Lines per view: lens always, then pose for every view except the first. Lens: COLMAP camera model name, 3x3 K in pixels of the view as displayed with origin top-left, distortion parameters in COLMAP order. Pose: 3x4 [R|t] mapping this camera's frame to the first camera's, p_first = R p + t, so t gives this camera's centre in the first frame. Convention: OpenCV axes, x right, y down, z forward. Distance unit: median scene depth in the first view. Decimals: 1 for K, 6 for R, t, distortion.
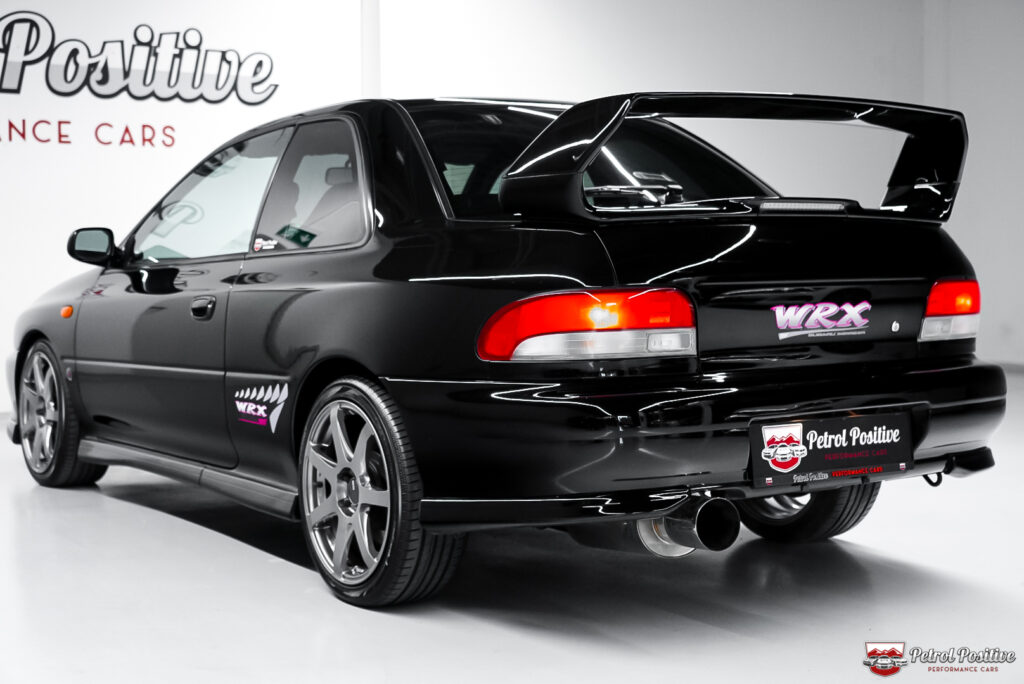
lens RADIAL K [[1512.5, 0, 536.5], [0, 1512.5, 322.6], [0, 0, 1]] dist [0.043096, 0.000000]
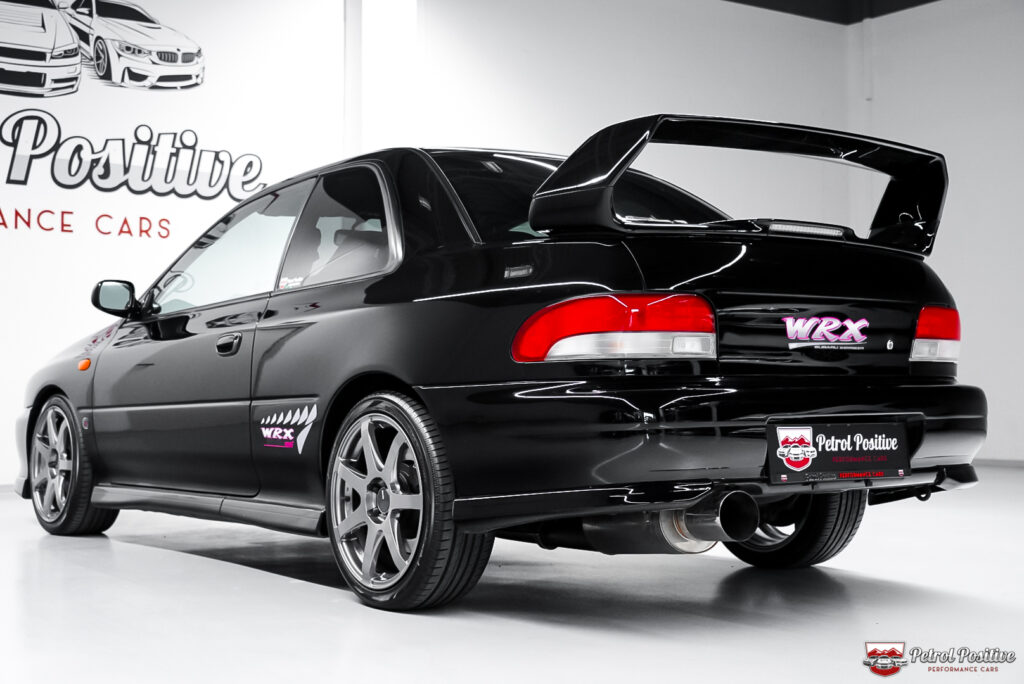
lens RADIAL K [[1406.1, 0, 533.1], [0, 1406.1, 332.3], [0, 0, 1]] dist [0.042248, 0.000000]
pose [[0.998988, 0.005856, 0.044593, -0.064290], [-0.002083, 0.996446, -0.084207, 0.081436], [-0.044928, 0.084029, 0.995450, 0.010407]]
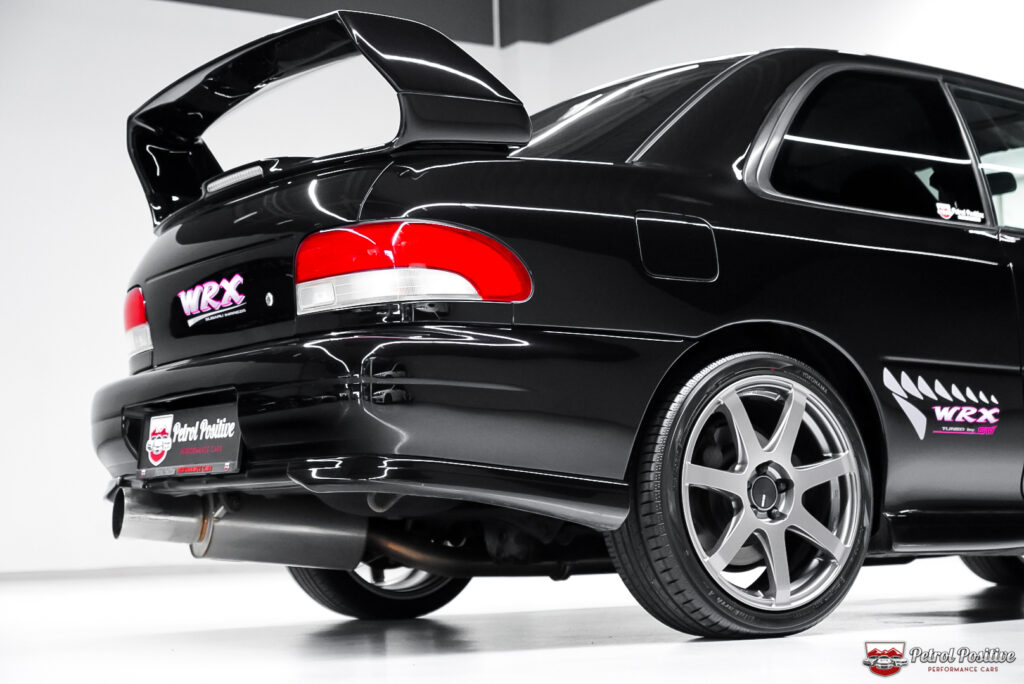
lens RADIAL K [[1856.5, 0, 536.8], [0, 1856.5, 344.3], [0, 0, 1]] dist [-0.005216, 0.000000]
pose [[0.009701, -0.089239, -0.995963, 1.269678], [-0.020674, 0.995779, -0.089424, 0.116794], [0.999739, 0.021458, 0.007815, 1.171481]]
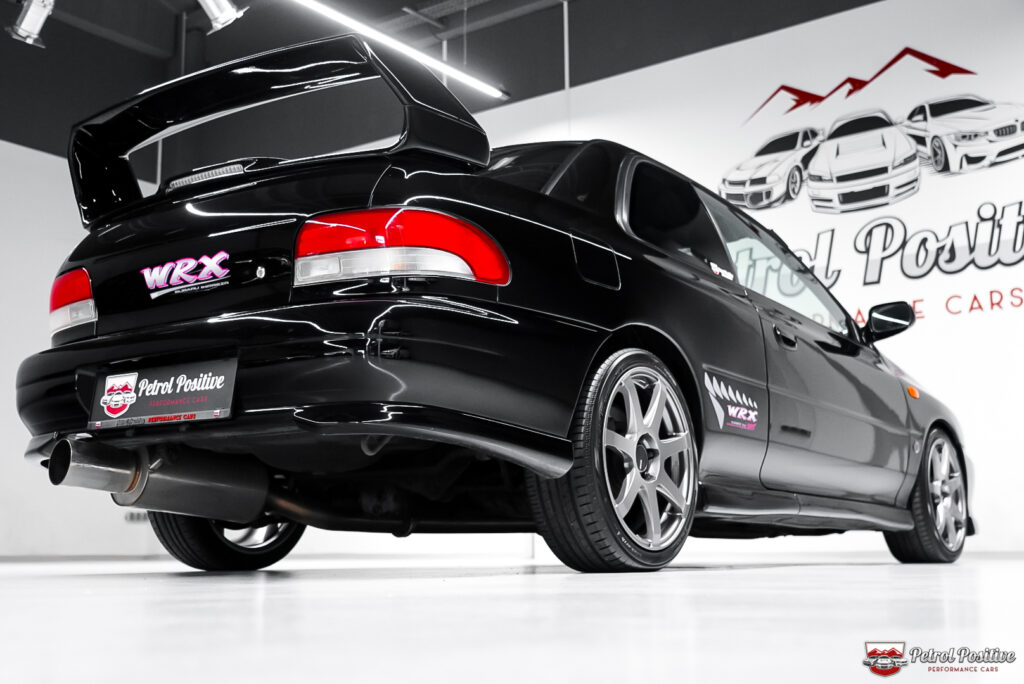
lens RADIAL K [[1201.5, 0, 516.4], [0, 1201.5, 347.1], [0, 0, 1]] dist [0.038562, 0.000000]
pose [[0.355349, -0.147473, -0.923027, 1.009692], [-0.039180, 0.984258, -0.172340, 0.177069], [0.933912, 0.097405, 0.343977, 0.922746]]
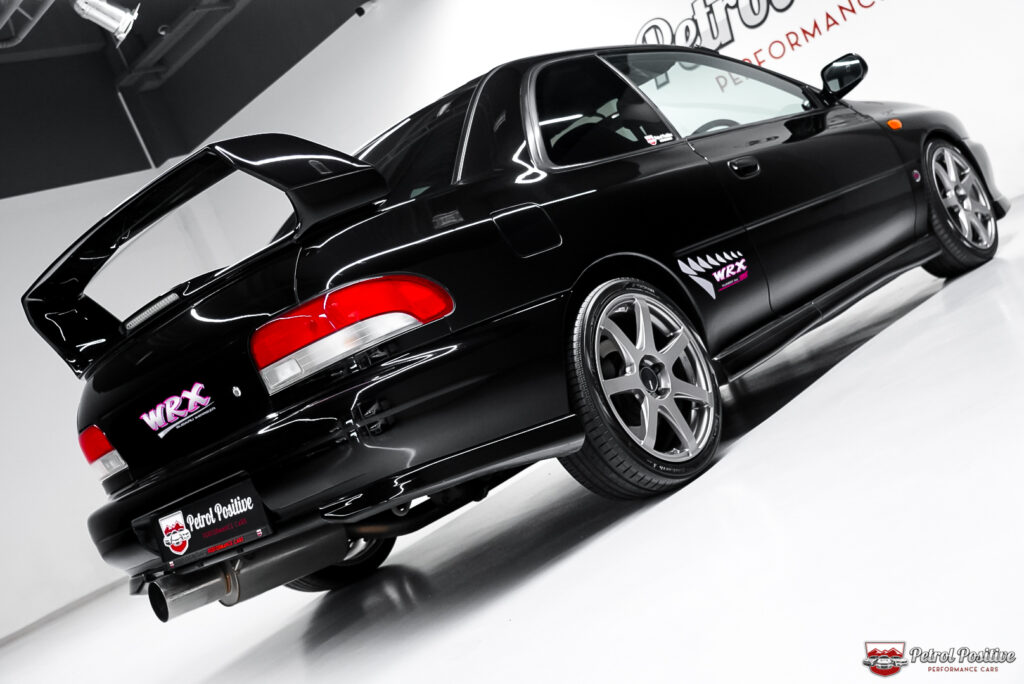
lens RADIAL K [[1151.5, 0, 518.7], [0, 1151.5, 337.6], [0, 0, 1]] dist [0.033801, 0.000000]
pose [[0.237421, -0.096993, -0.966552, 1.039549], [0.373705, 0.927547, -0.001282, 0.040921], [0.896647, -0.360901, 0.256466, 1.014955]]
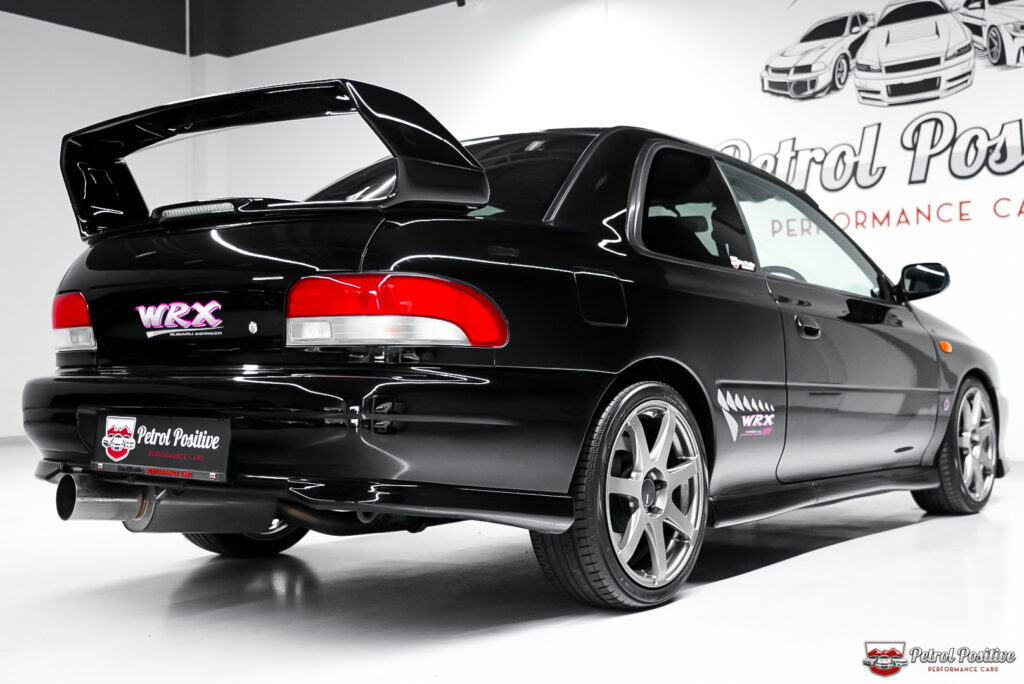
lens RADIAL K [[1201.5, 0, 520.1], [0, 1201.5, 345.0], [0, 0, 1]] dist [0.038562, 0.000000]
pose [[0.319699, -0.012031, -0.947443, 1.011212], [-0.040883, 0.998813, -0.026478, 0.026896], [0.946637, 0.047199, 0.318828, 0.949161]]
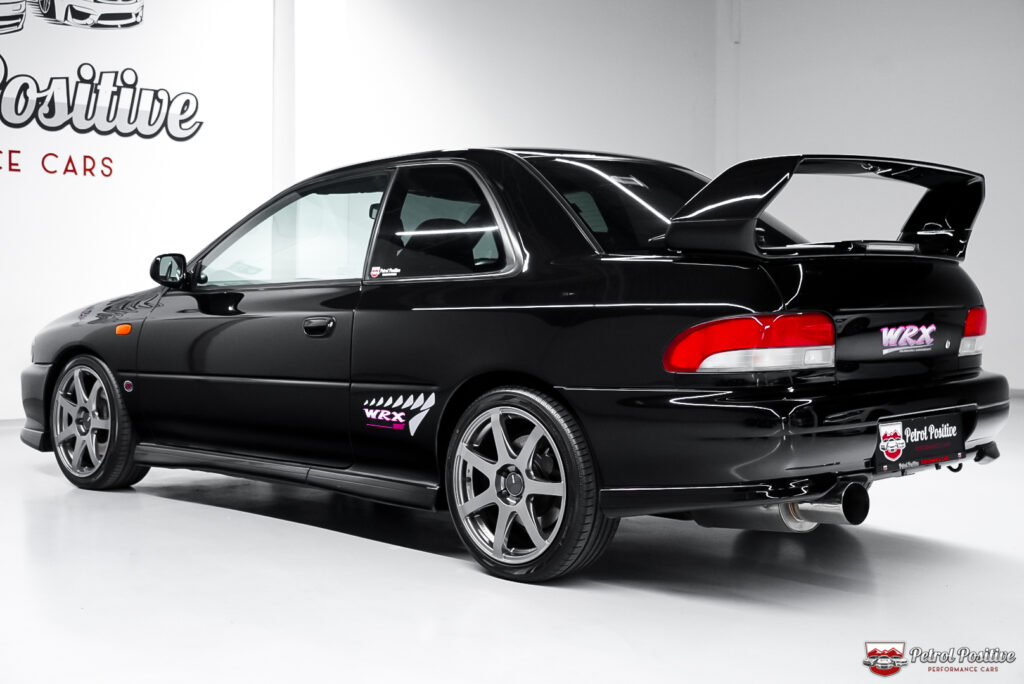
lens RADIAL K [[1365.2, 0, 539.6], [0, 1365.2, 328.3], [0, 0, 1]] dist [0.008781, 0.000000]
pose [[0.979355, 0.003761, 0.202111, -0.332716], [-0.002161, 0.999965, -0.008140, -0.000708], [-0.202134, 0.007535, 0.979329, -0.040951]]
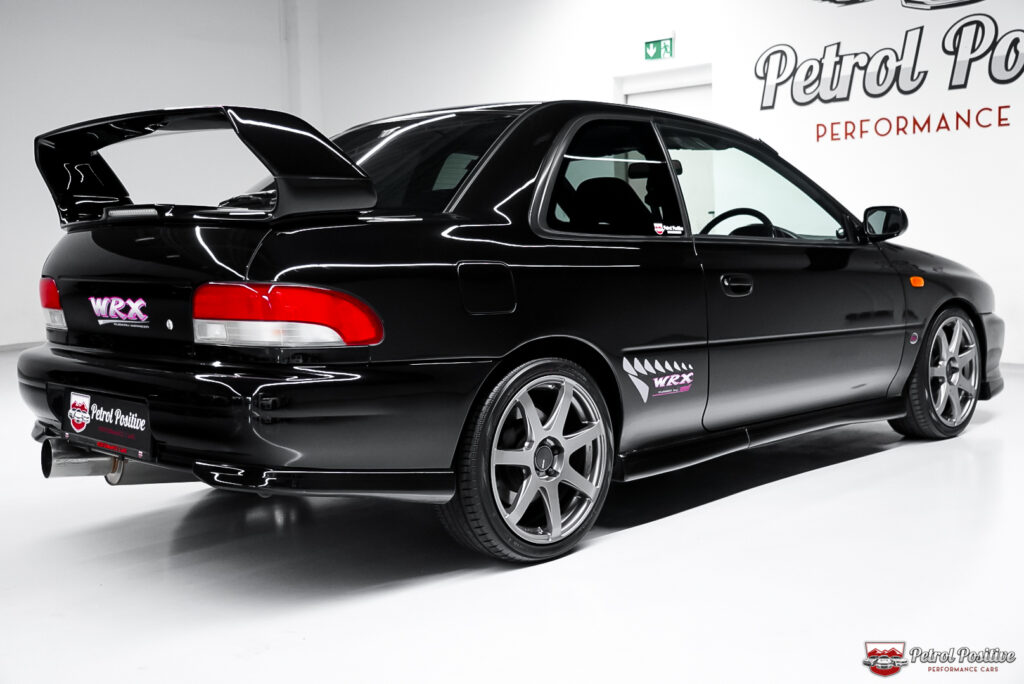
lens RADIAL K [[1151.5, 0, 513.5], [0, 1151.5, 338.3], [0, 0, 1]] dist [0.033801, 0.000000]
pose [[0.200816, 0.090956, -0.975397, 1.094874], [-0.024494, 0.995835, 0.087819, -0.065556], [0.979323, 0.006256, 0.202208, 1.103752]]
